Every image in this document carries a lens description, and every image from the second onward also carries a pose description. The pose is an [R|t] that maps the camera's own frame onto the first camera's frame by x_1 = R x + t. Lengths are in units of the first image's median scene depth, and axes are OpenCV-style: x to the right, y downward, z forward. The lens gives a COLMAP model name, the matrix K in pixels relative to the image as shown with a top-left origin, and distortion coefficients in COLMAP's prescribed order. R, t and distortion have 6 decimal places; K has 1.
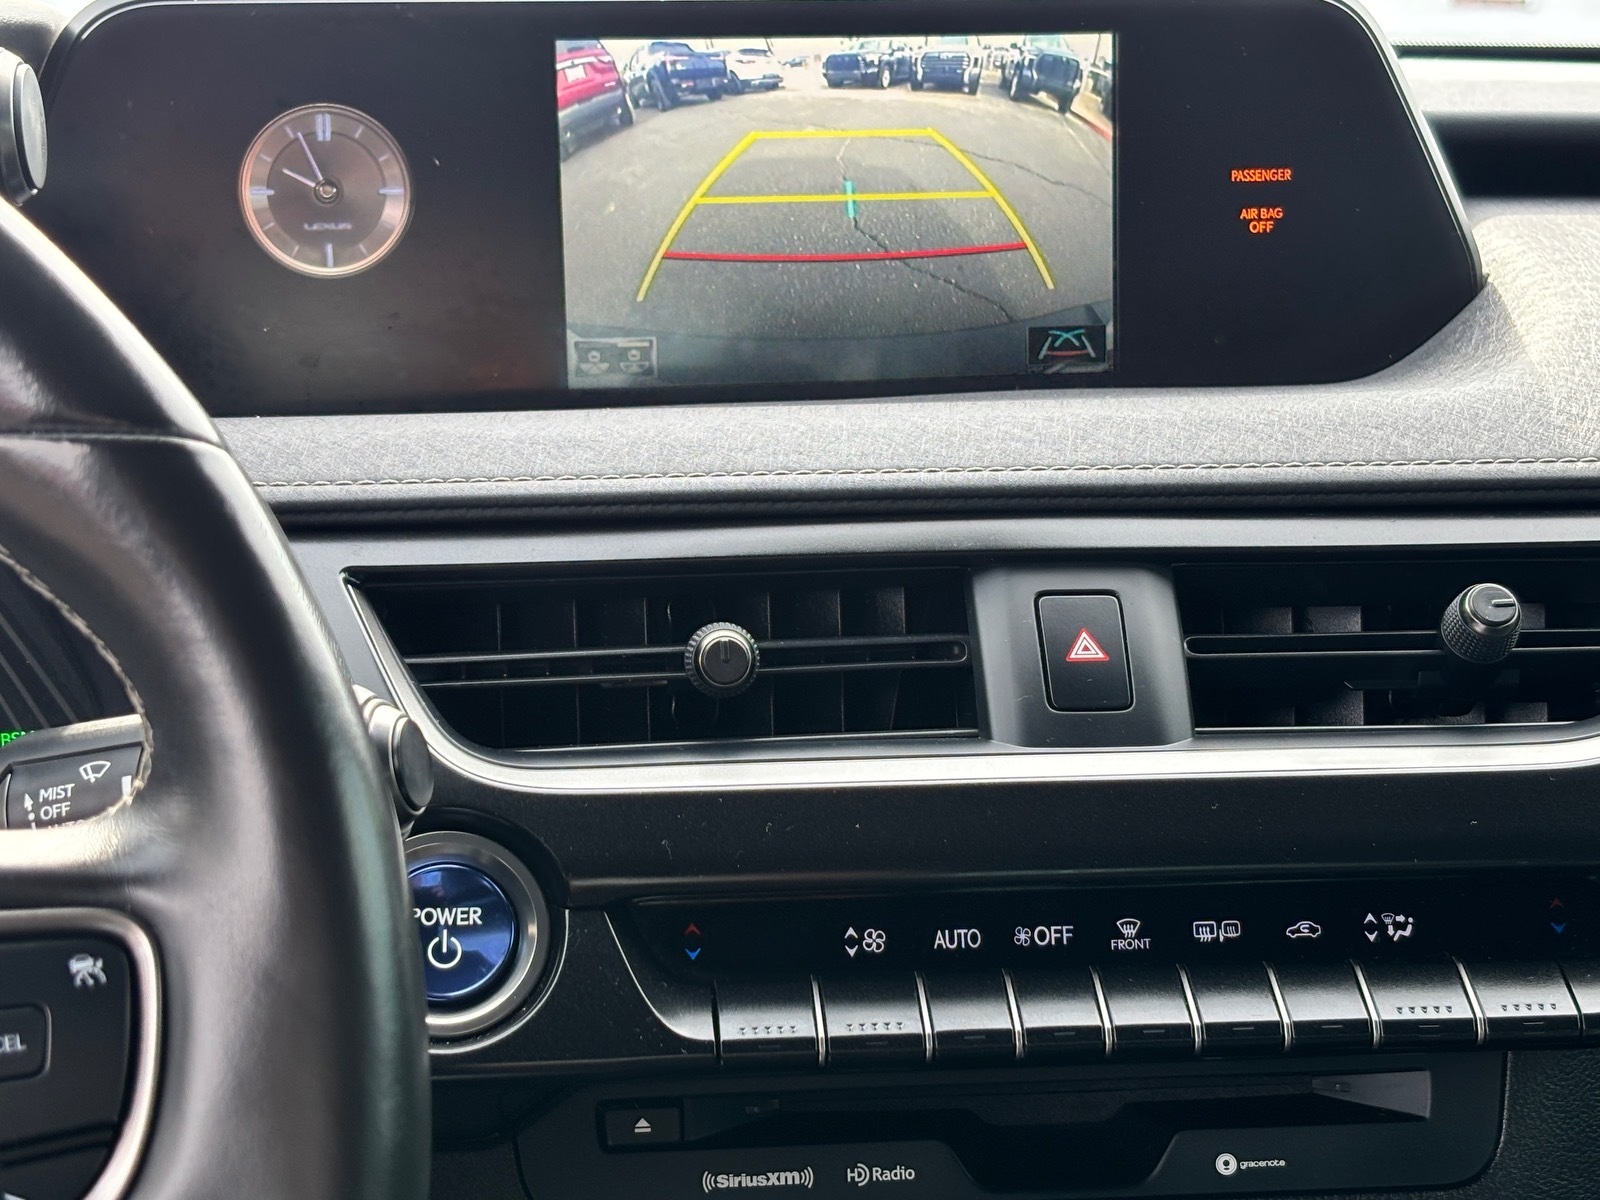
lens RADIAL K [[2809.2, 0, 791.9], [0, 2809.2, 616.2], [0, 0, 1]] dist [0.286119, -1.528961]
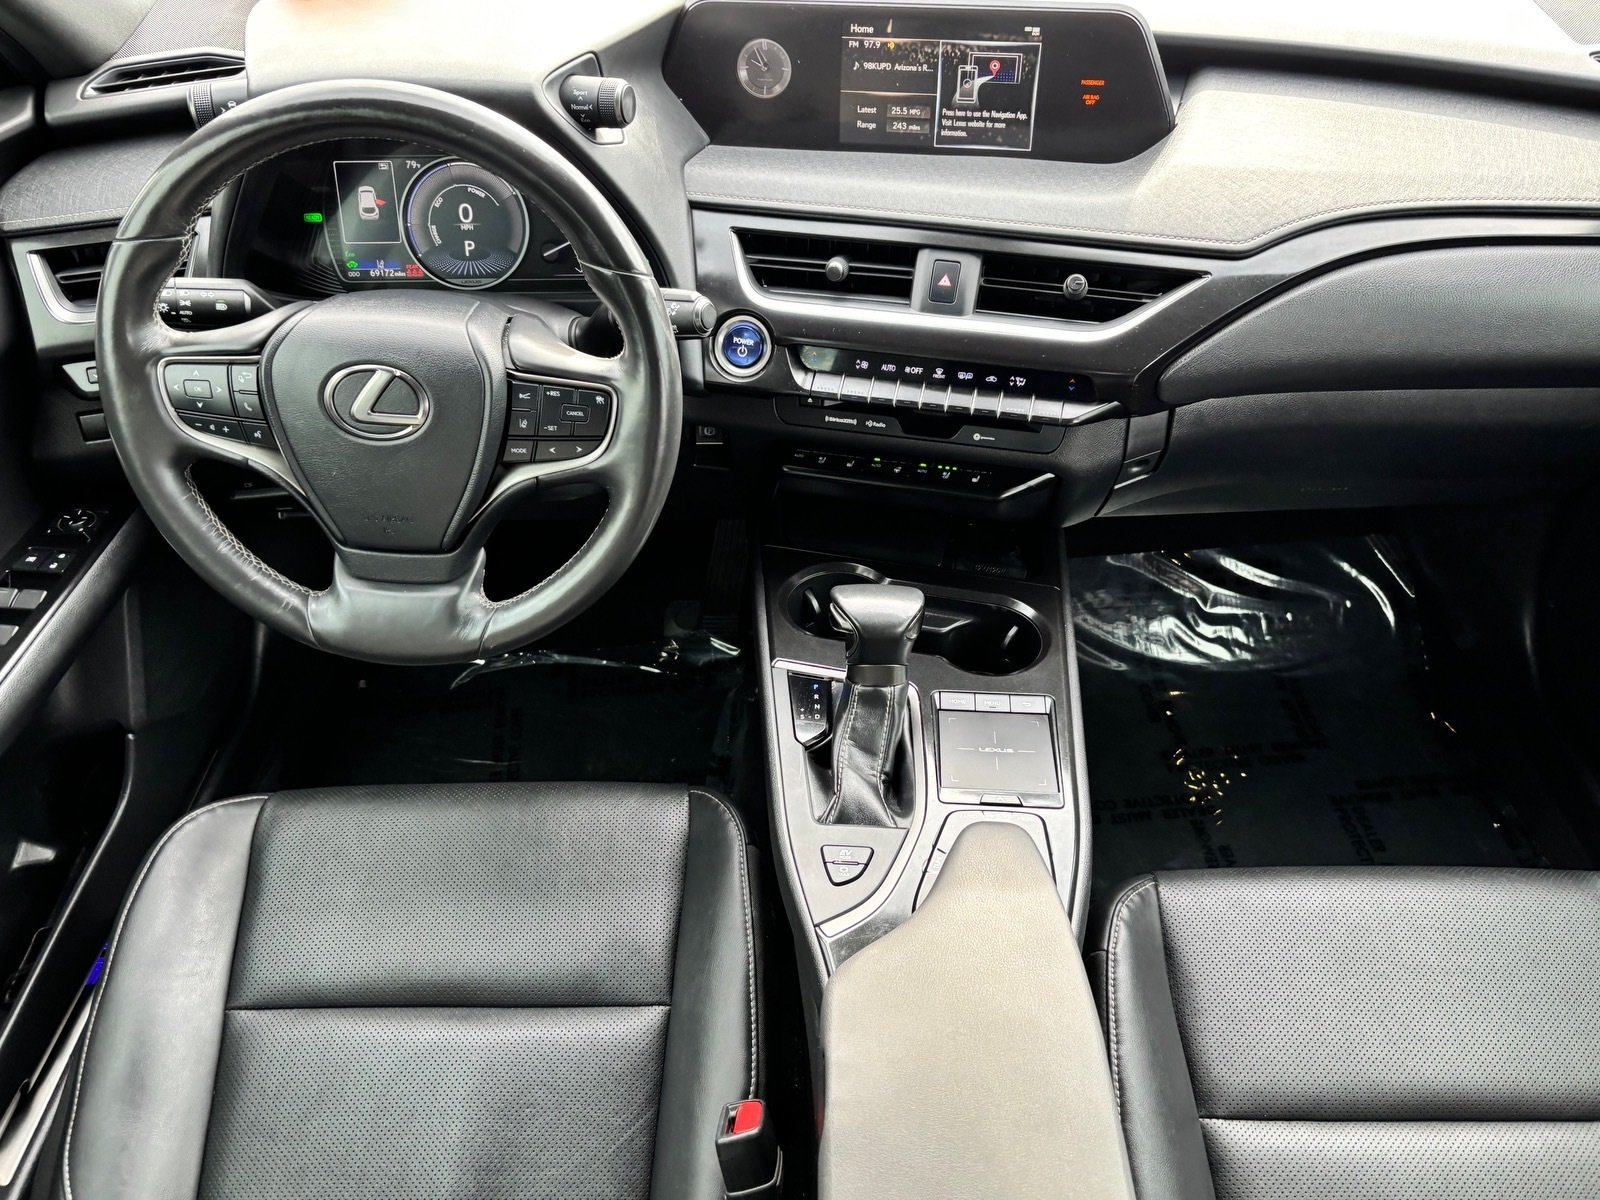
lens RADIAL K [[1245.9, 0, 808.3], [0, 1245.9, 605.8], [0, 0, 1]] dist [0.012061, 0.003150]
pose [[0.944583, 0.207129, -0.254676, 0.404119], [-0.068588, 0.883213, 0.463929, -0.317803], [0.321026, -0.420751, 0.848475, -0.422027]]
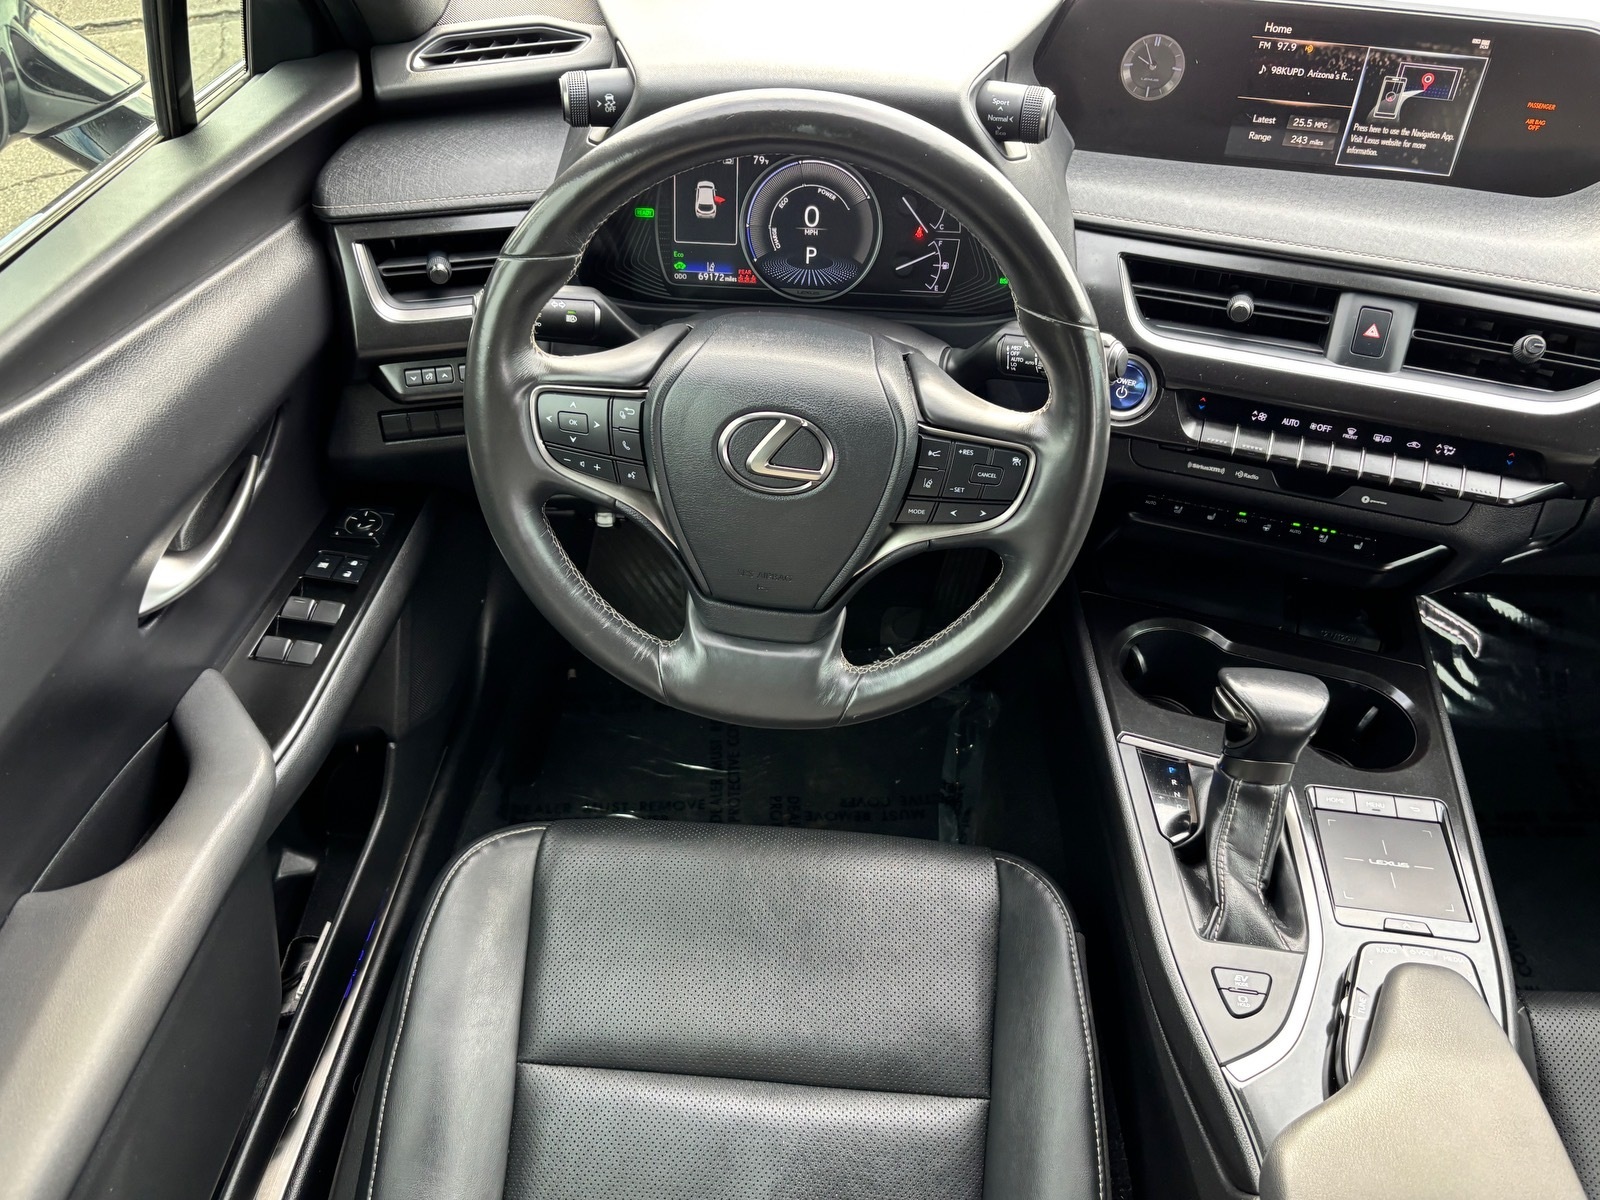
lens RADIAL K [[1244.3, 0, 800.9], [0, 1244.3, 609.0], [0, 0, 1]] dist [0.038422, -0.058824]
pose [[0.915724, 0.284756, -0.283484, 0.014496], [-0.104387, 0.849894, 0.516511, -0.348399], [0.388010, -0.443390, 0.807993, -0.370263]]
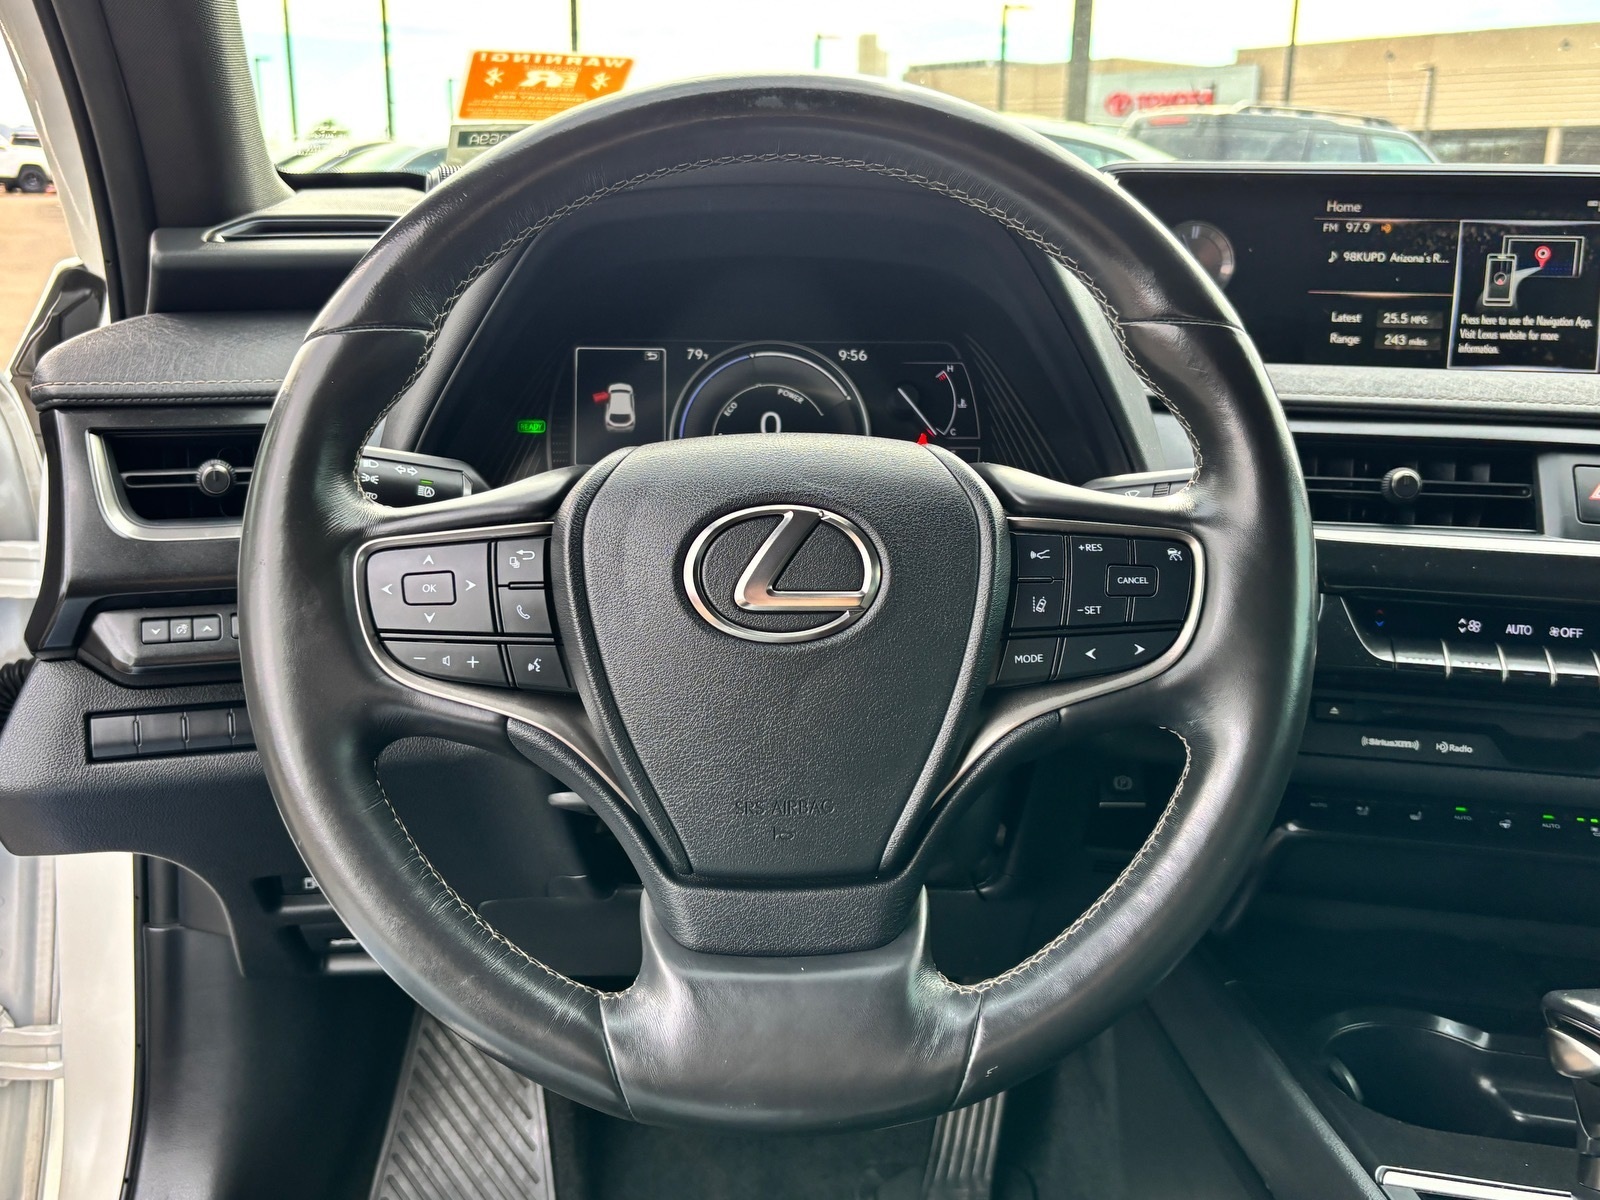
lens RADIAL K [[1481.7, 0, 791.2], [0, 1481.7, 600.7], [0, 0, 1]] dist [0.053806, -0.079731]
pose [[0.954929, 0.093537, -0.281713, -0.137053], [-0.086390, 0.995547, 0.037711, 0.097282], [0.283986, -0.011674, 0.958757, -0.165829]]
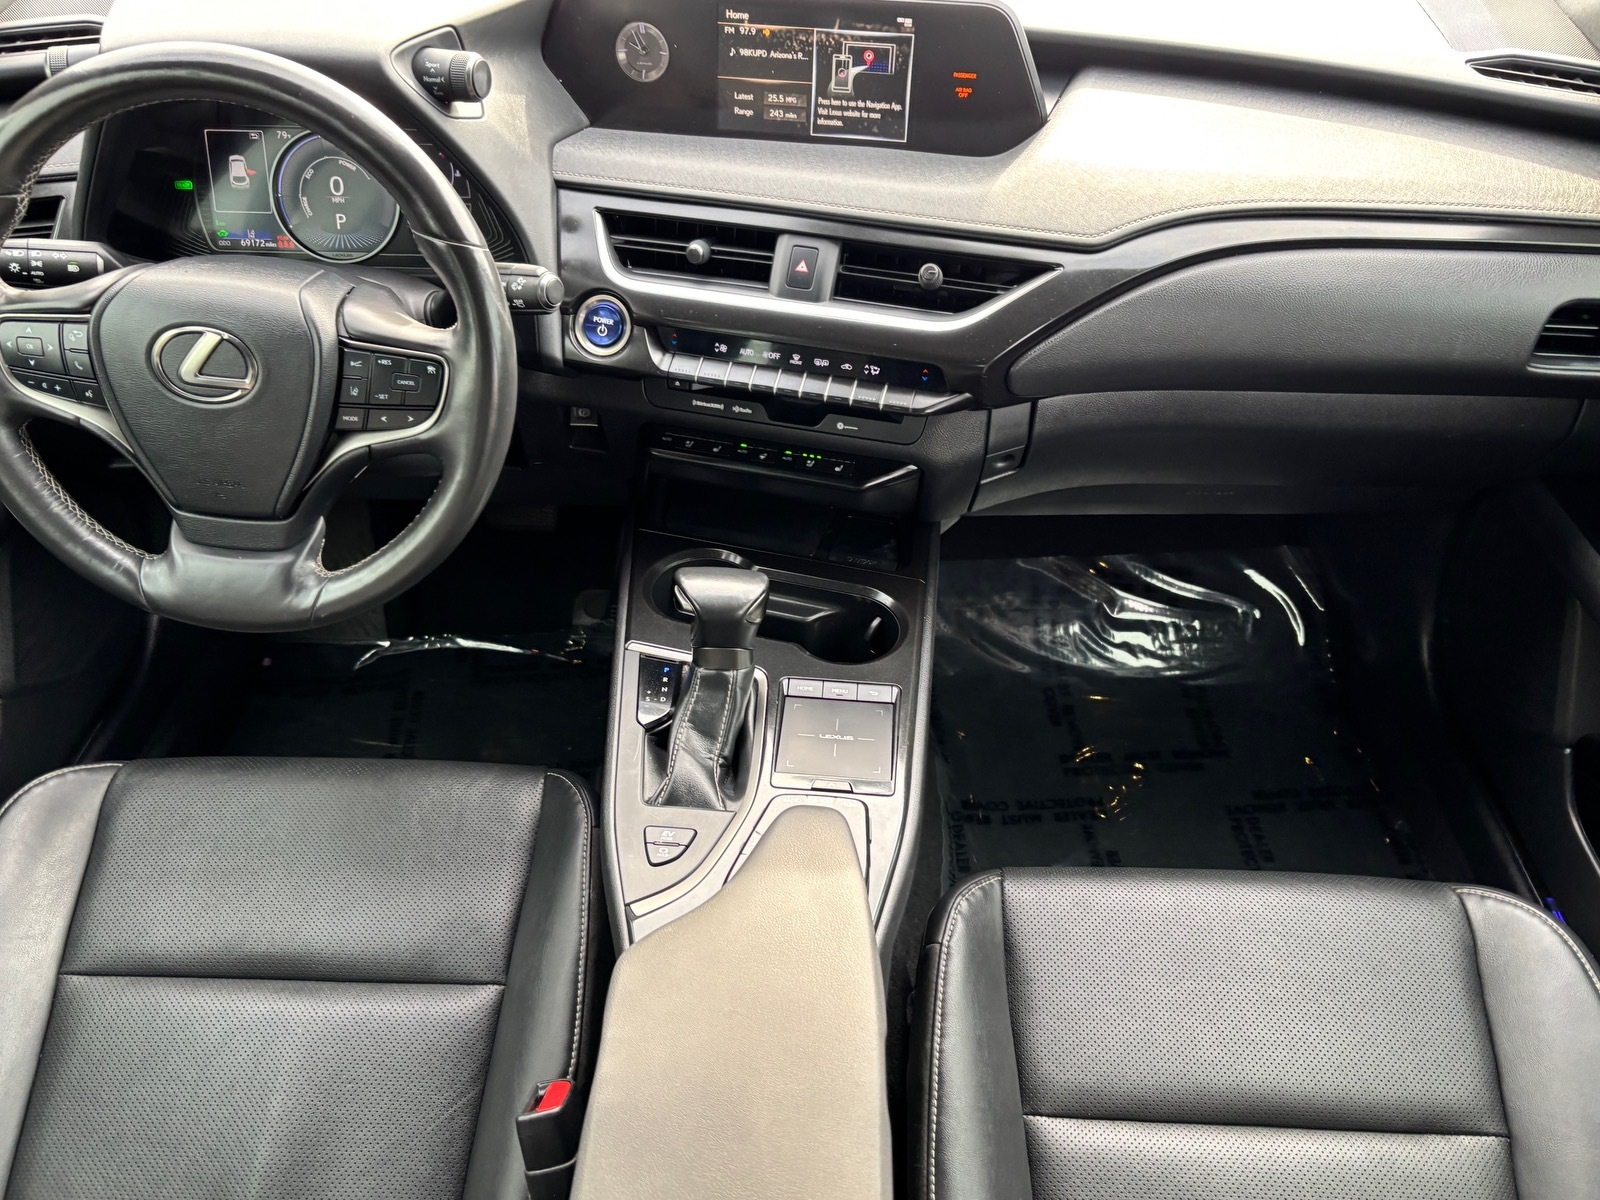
lens RADIAL K [[1251.2, 0, 800.0], [0, 1251.2, 600.0], [0, 0, 1]] dist [0.016724, -0.004292]
pose [[0.935890, 0.235058, -0.262407, 0.577322], [-0.095241, 0.885939, 0.453918, -0.306903], [0.339174, -0.399826, 0.851528, -0.376933]]
